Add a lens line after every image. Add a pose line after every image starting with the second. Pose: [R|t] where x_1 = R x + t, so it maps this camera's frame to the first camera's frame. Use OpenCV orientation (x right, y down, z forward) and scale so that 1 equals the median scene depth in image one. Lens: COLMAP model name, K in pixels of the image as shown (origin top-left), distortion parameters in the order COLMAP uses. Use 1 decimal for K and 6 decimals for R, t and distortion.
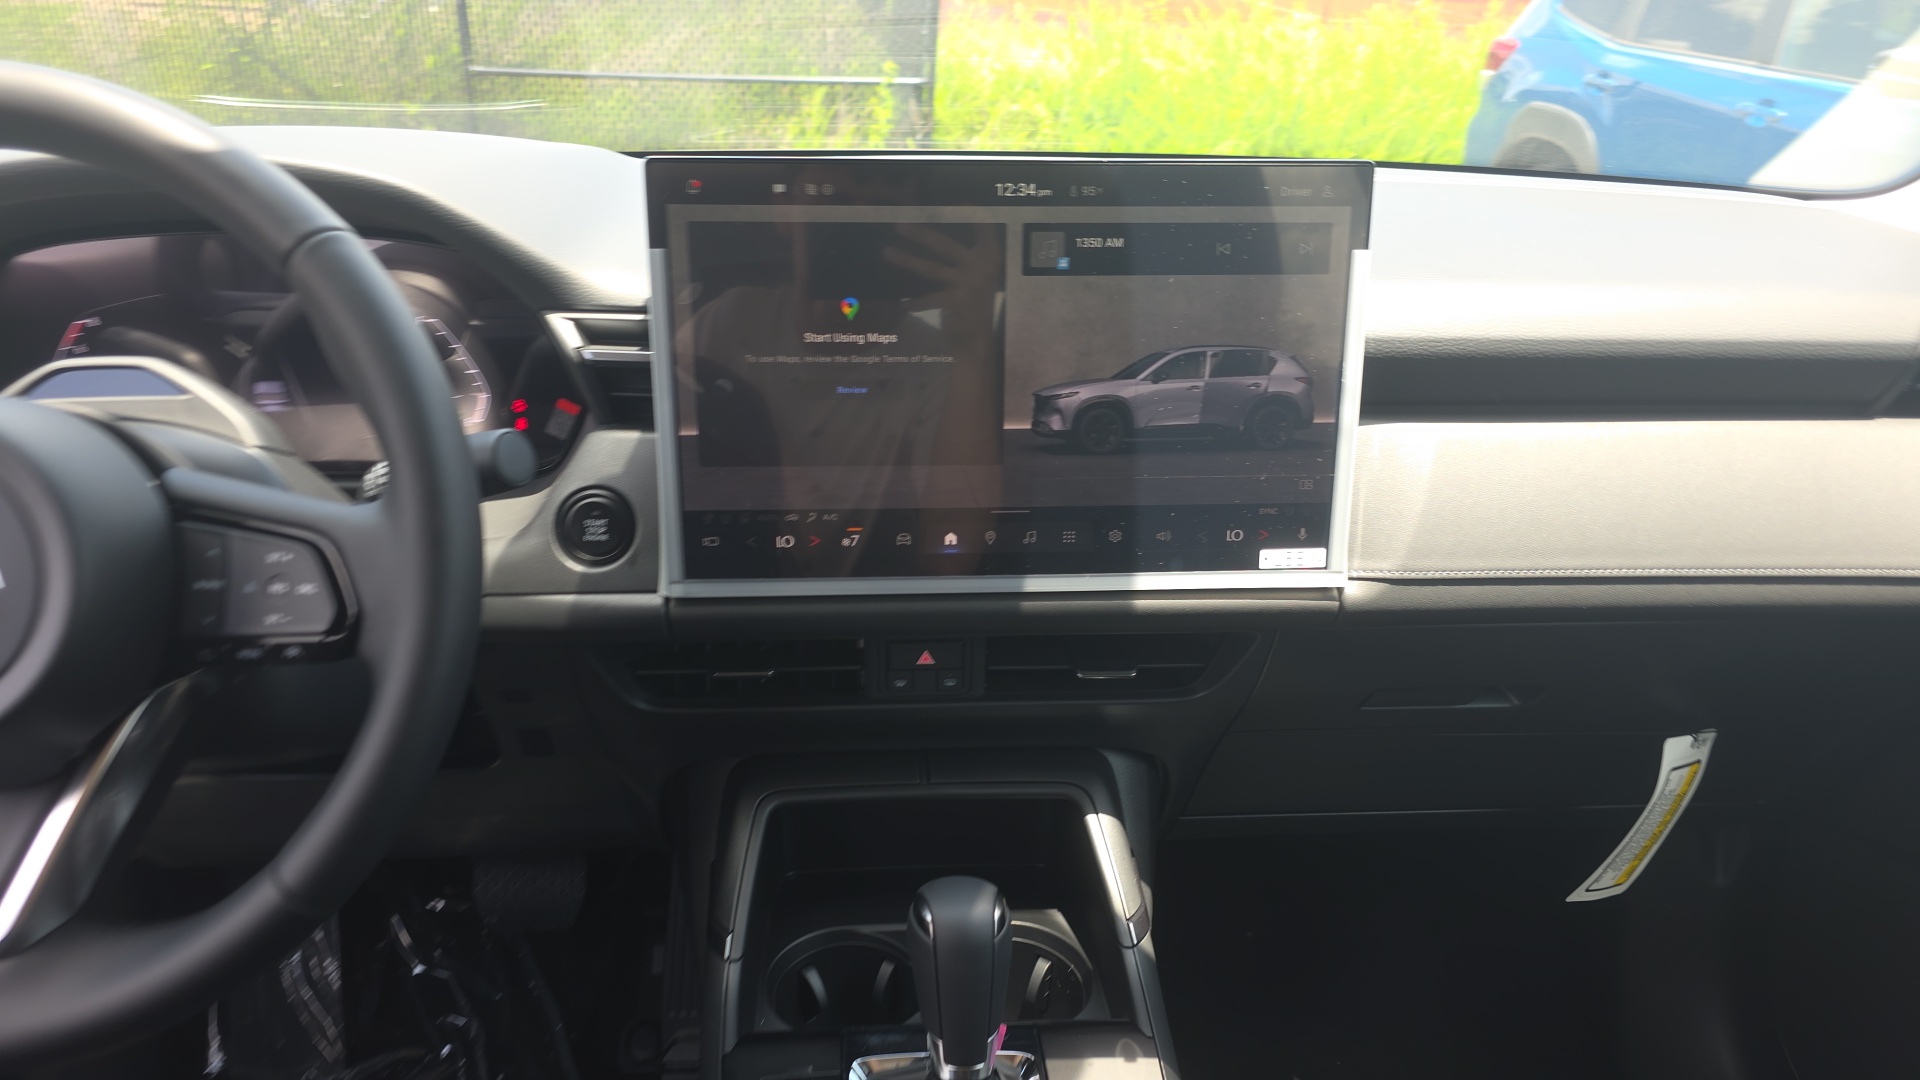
lens RADIAL K [[1304.9, 0, 947.9], [0, 1304.9, 572.2], [0, 0, 1]] dist [0.051519, -0.067134]
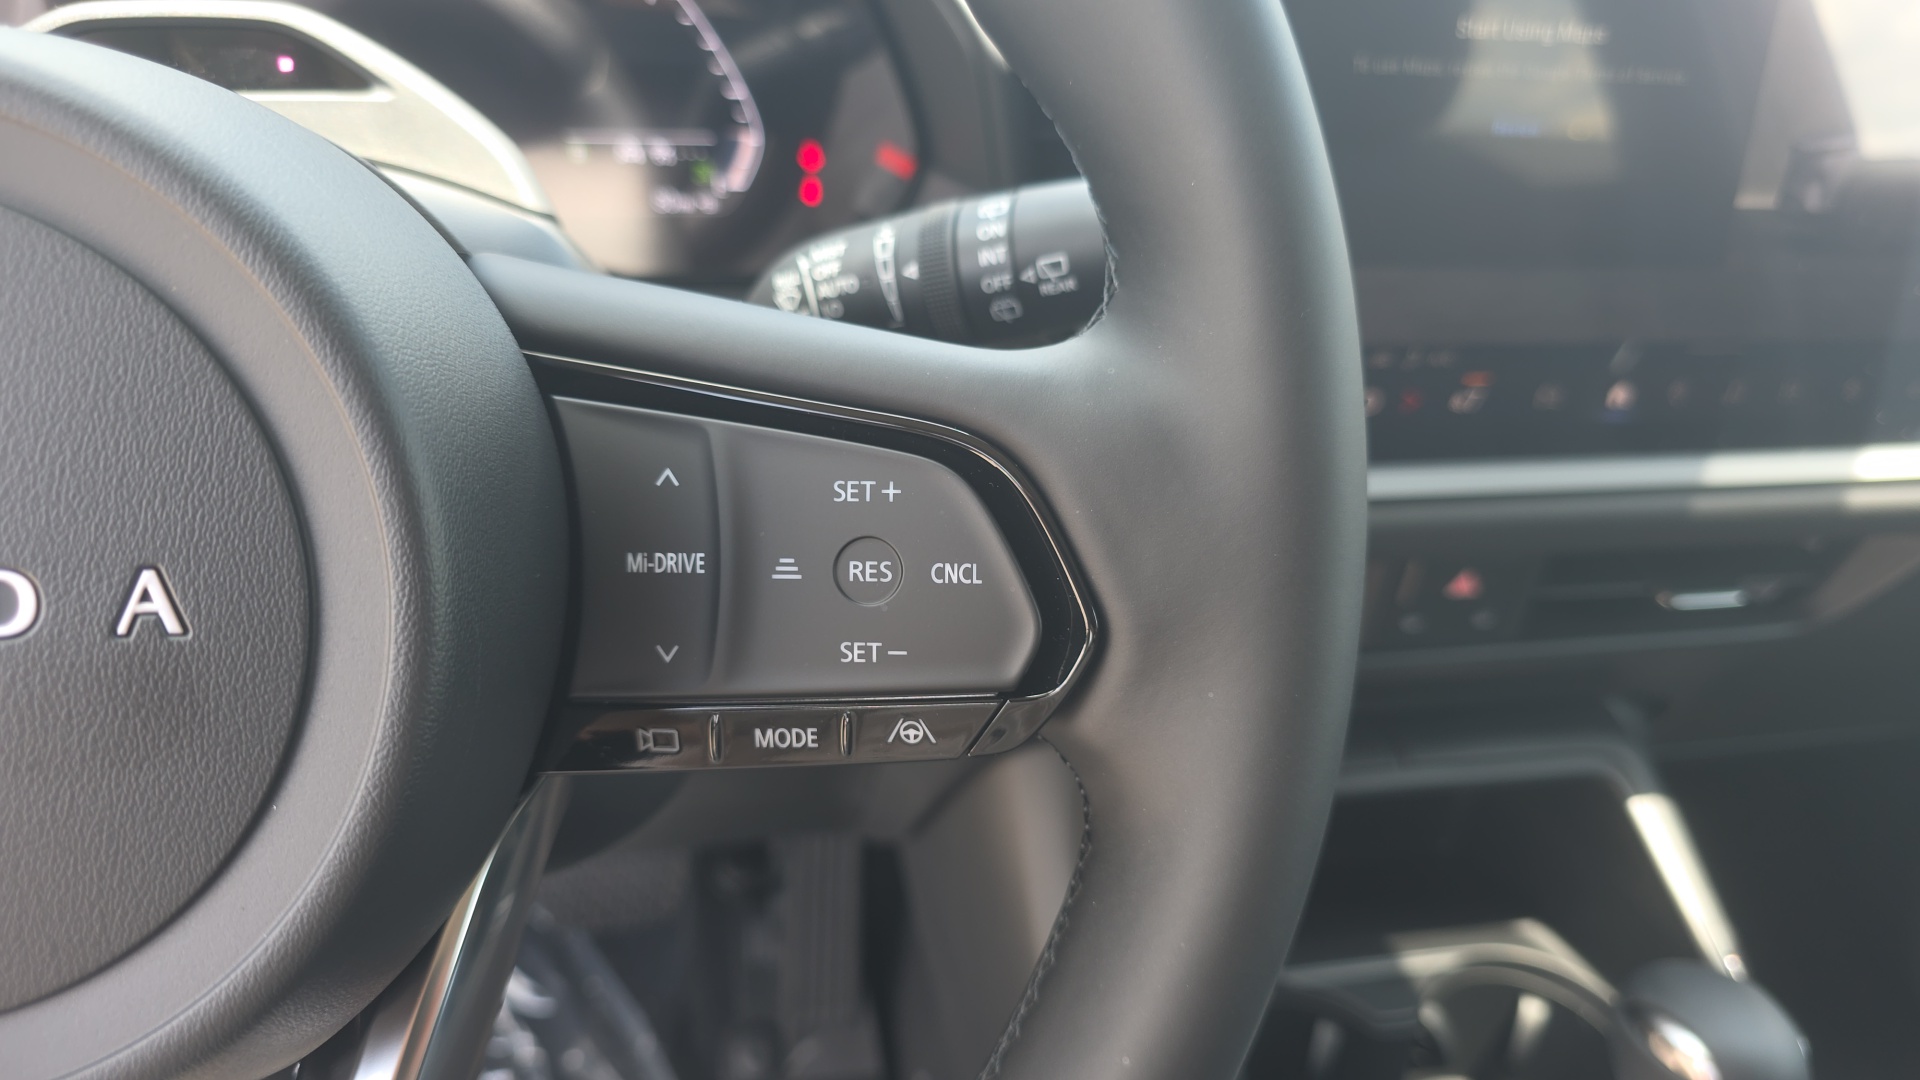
lens RADIAL K [[1383.9, 0, 960.0], [0, 1383.9, 540.0], [0, 0, 1]] dist [-0.007139, -0.002700]
pose [[0.988065, -0.021655, 0.152511, -0.384643], [0.005319, 0.994275, 0.106716, -0.028232], [-0.153949, -0.104631, 0.982523, 0.424066]]
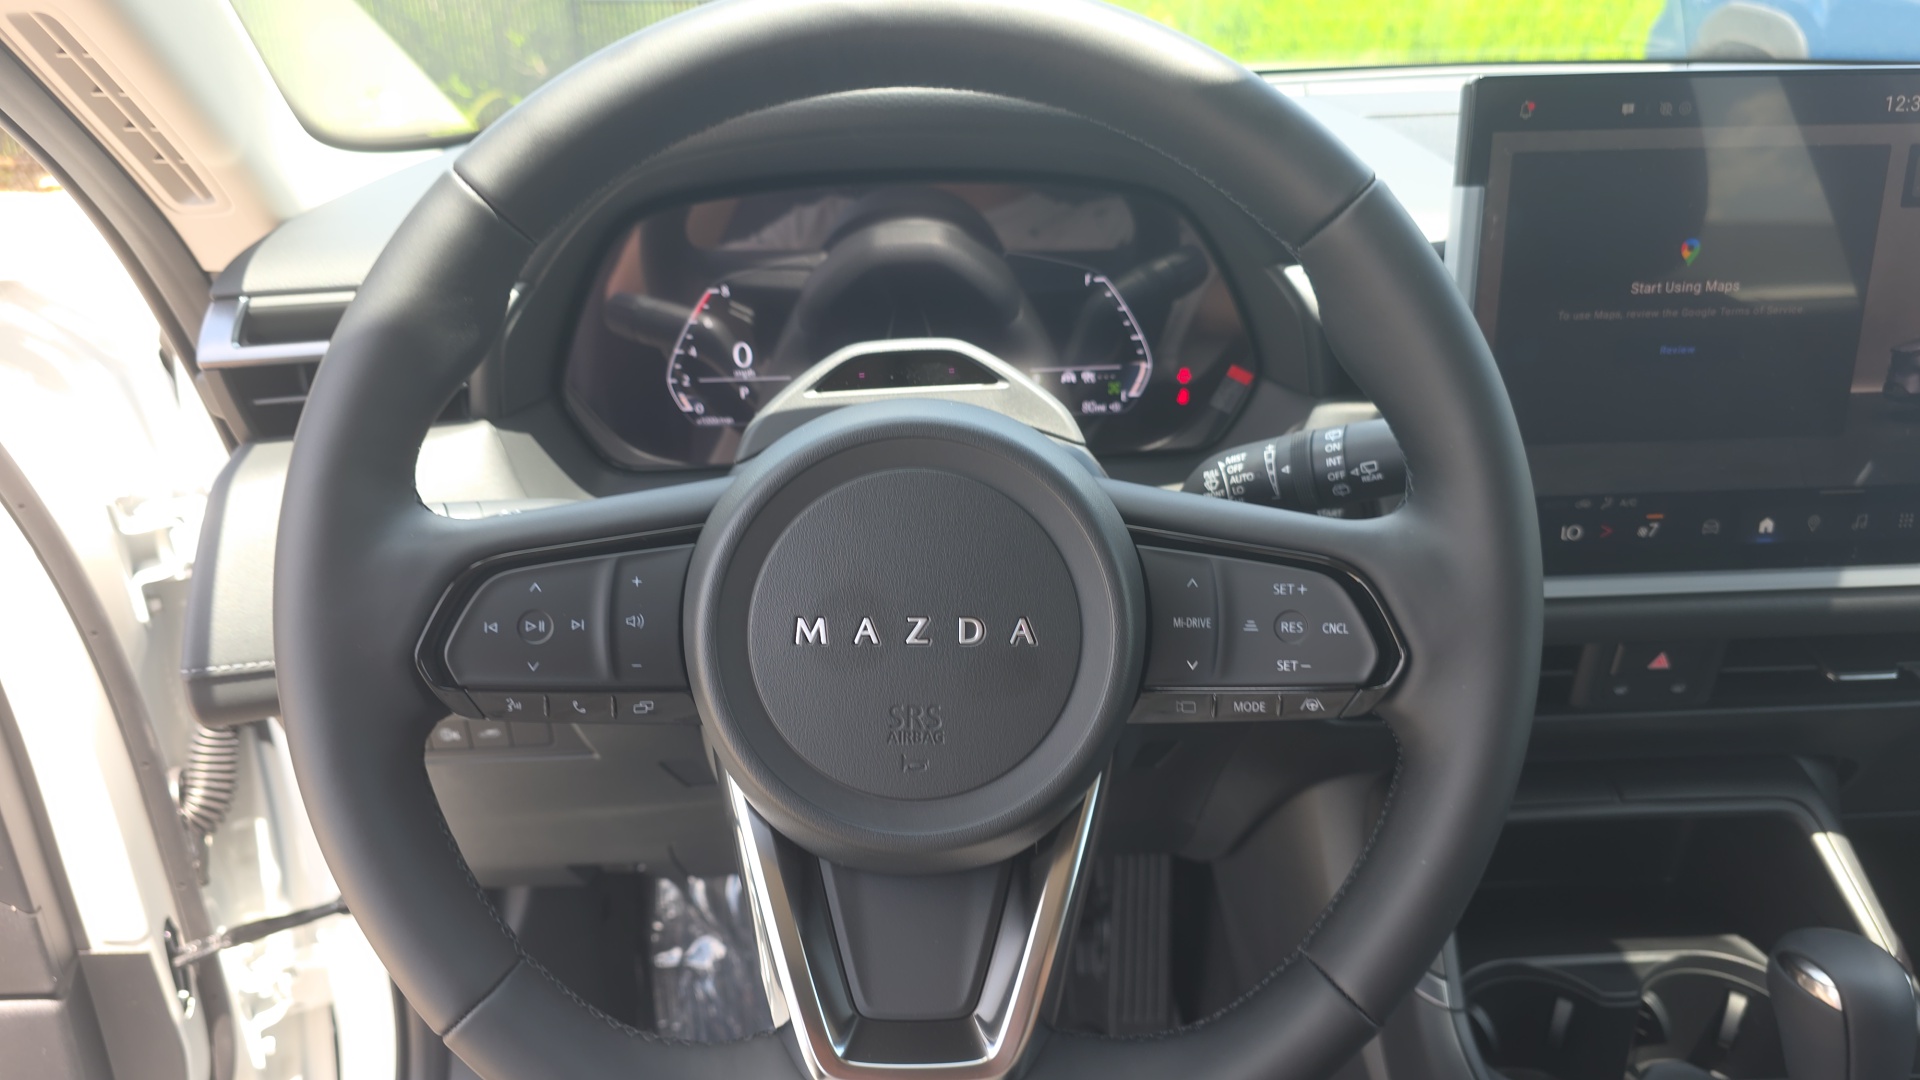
lens RADIAL K [[1304.9, 0, 947.9], [0, 1304.9, 572.2], [0, 0, 1]] dist [0.051519, -0.067134]
pose [[0.999071, -0.015261, -0.040310, -0.485933], [0.017256, 0.998619, 0.049614, -0.046216], [0.039498, -0.050263, 0.997955, 0.133208]]
